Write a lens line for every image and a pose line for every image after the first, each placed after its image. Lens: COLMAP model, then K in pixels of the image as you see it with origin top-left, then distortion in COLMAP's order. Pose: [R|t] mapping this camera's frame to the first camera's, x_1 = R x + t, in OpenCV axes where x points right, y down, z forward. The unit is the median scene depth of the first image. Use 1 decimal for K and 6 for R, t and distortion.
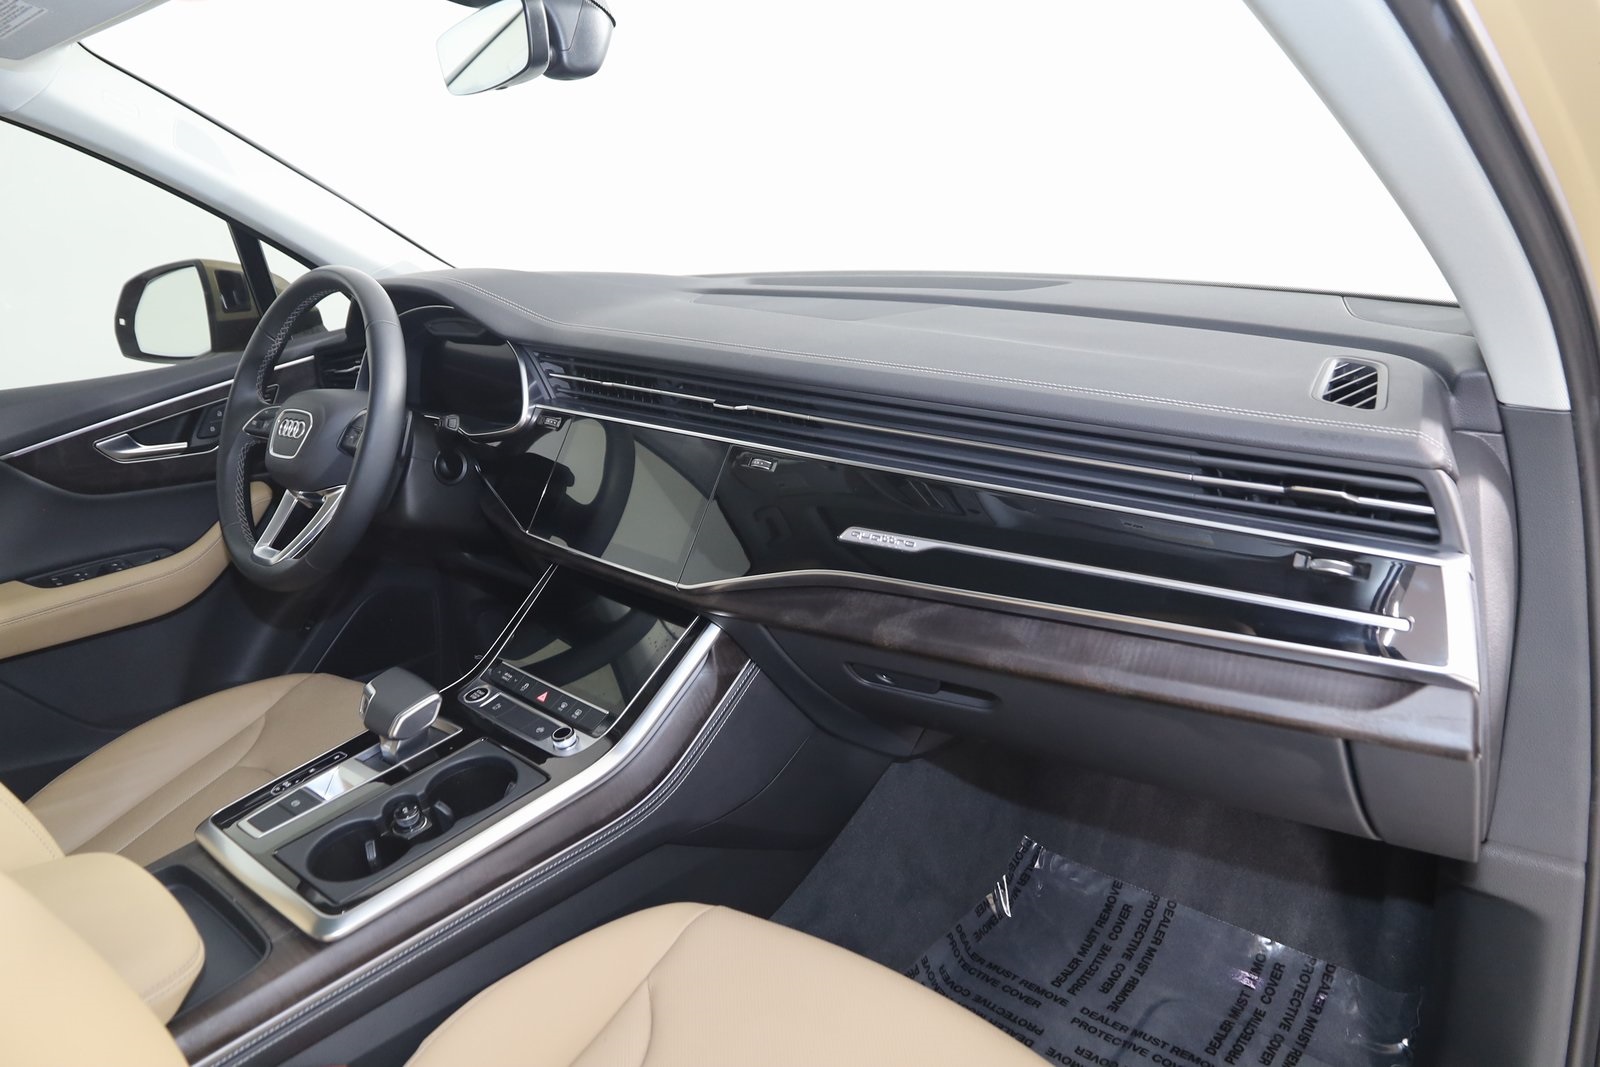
lens RADIAL K [[1098.1, 0, 807.5], [0, 1098.1, 529.1], [0, 0, 1]] dist [-0.086725, 0.029833]
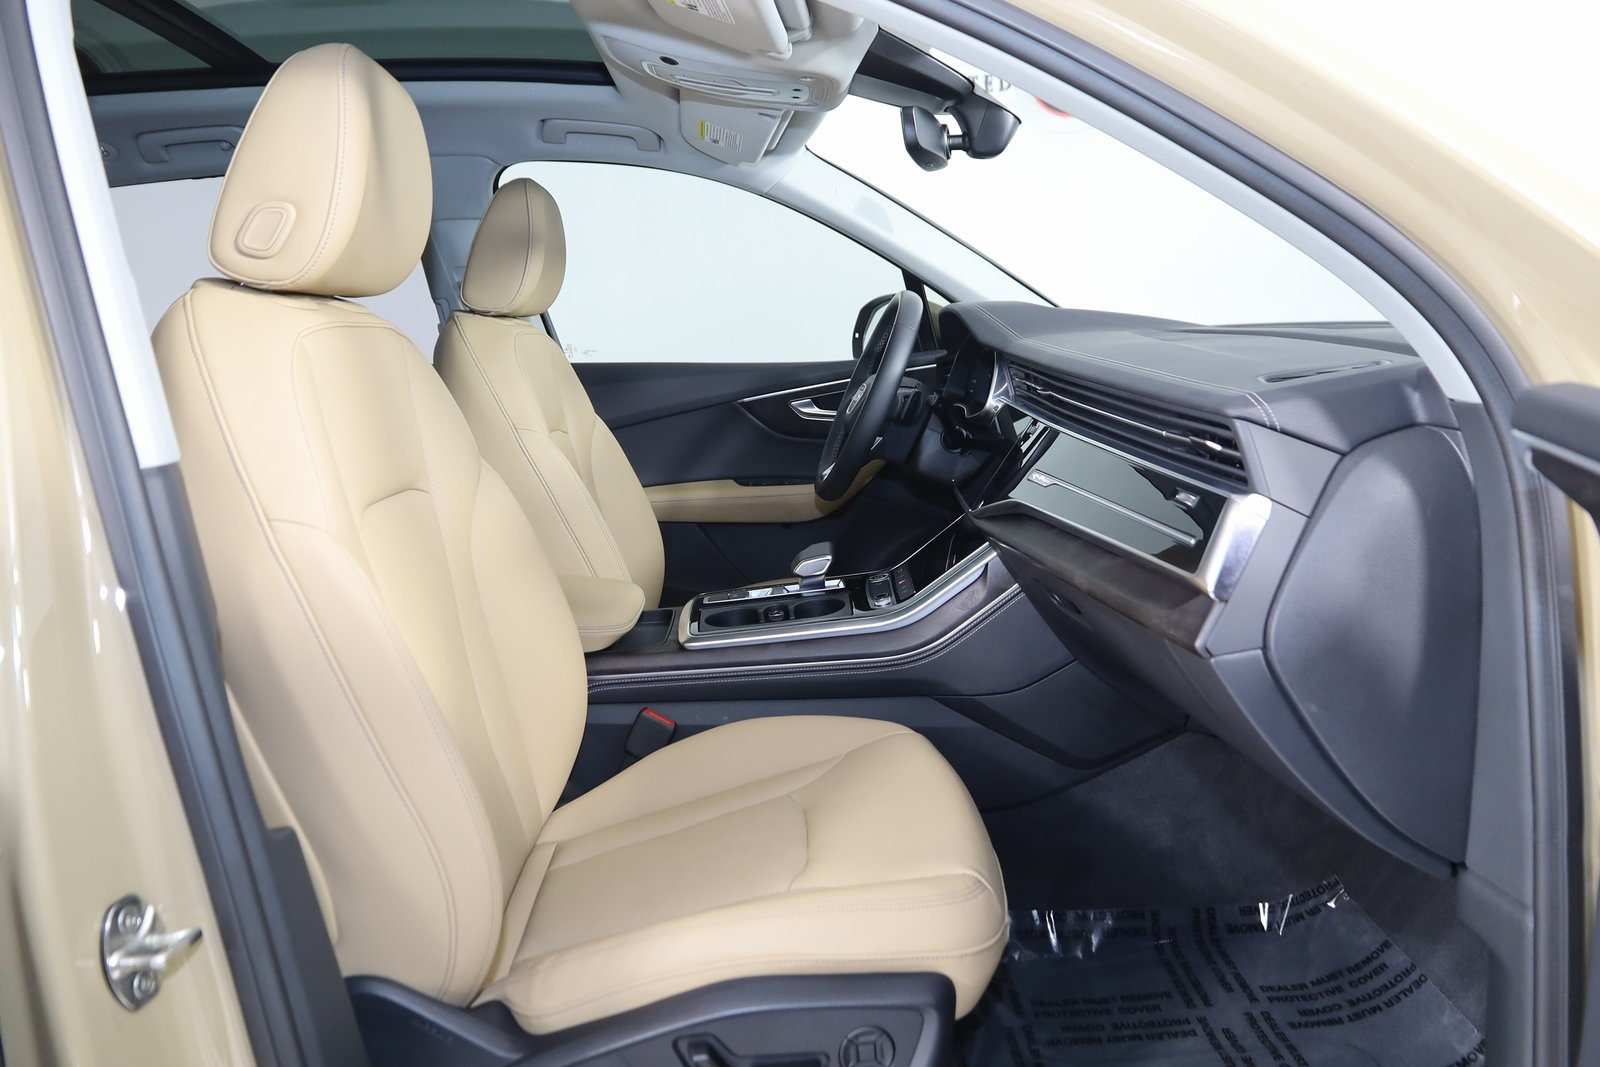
lens RADIAL K [[1098.1, 0, 806.7], [0, 1098.1, 531.2], [0, 0, 1]] dist [-0.086725, 0.029833]
pose [[0.686372, 0.176394, -0.705534, 0.562153], [-0.234902, 0.971911, 0.014470, 0.081267], [0.688269, 0.155800, 0.708528, -0.094880]]
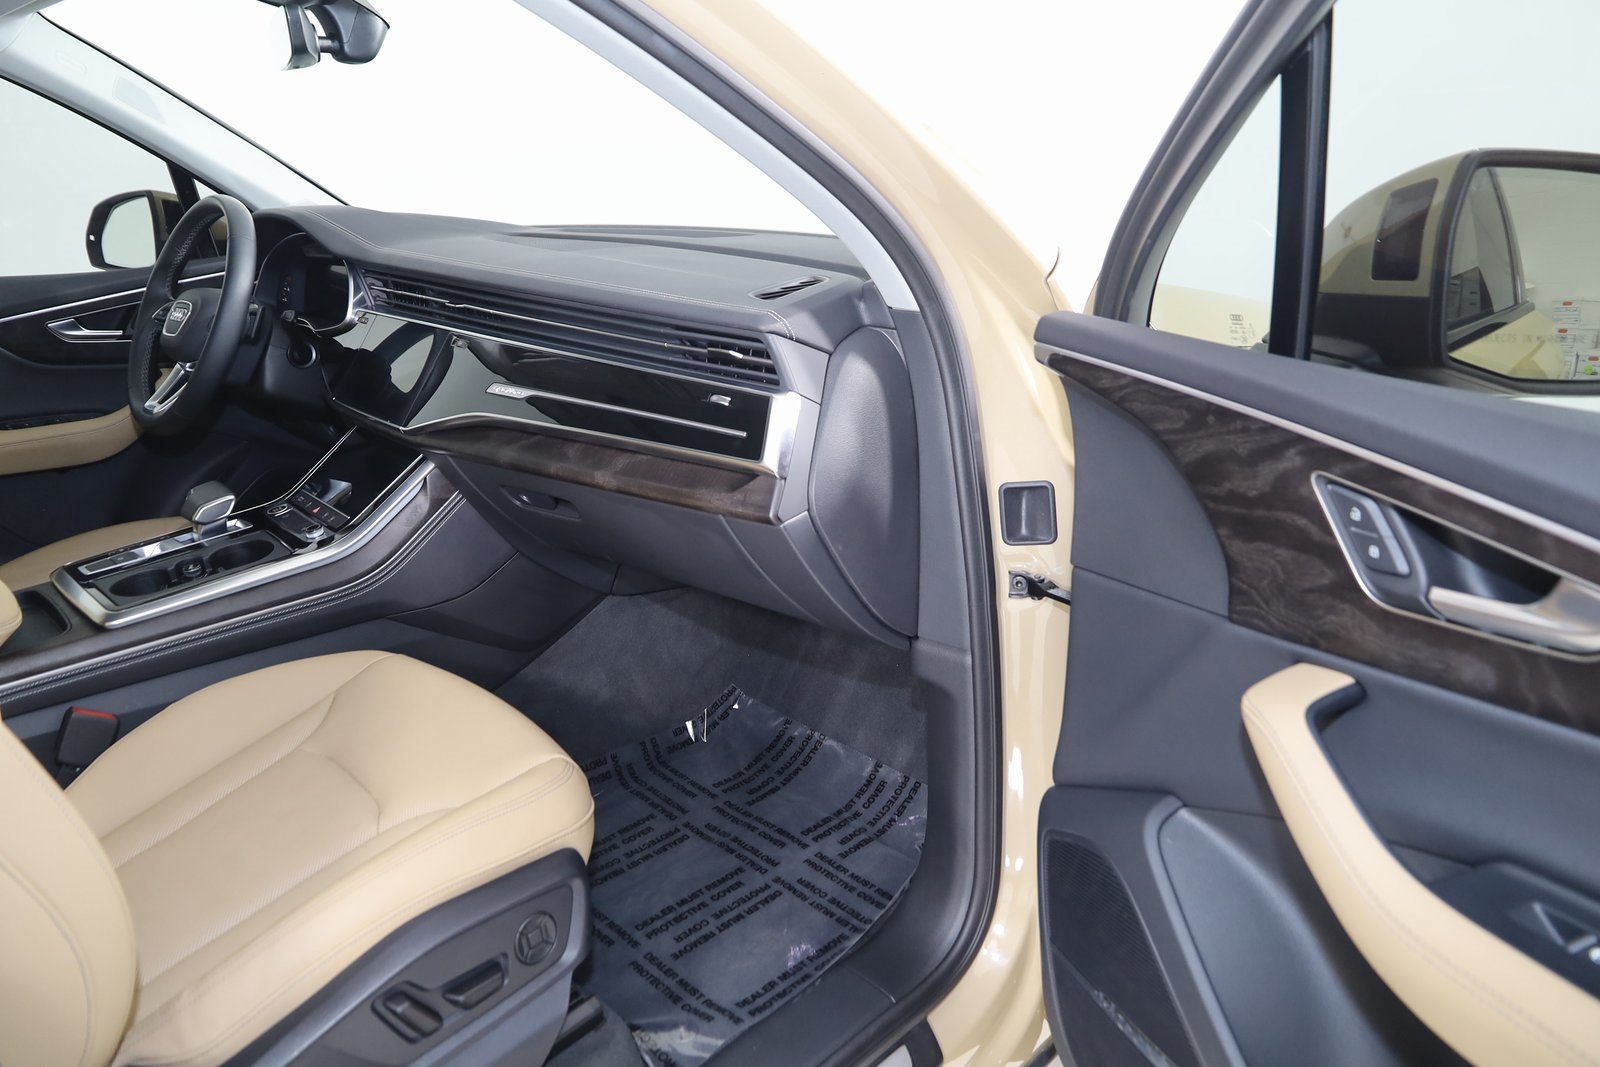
lens RADIAL K [[1098.1, 0, 801.8], [0, 1098.1, 523.9], [0, 0, 1]] dist [-0.086725, 0.029833]
pose [[0.996348, 0.075008, -0.040798, 0.353030], [-0.075081, 0.997177, -0.000273, 0.104558], [0.040663, 0.003335, 0.999167, -0.277933]]
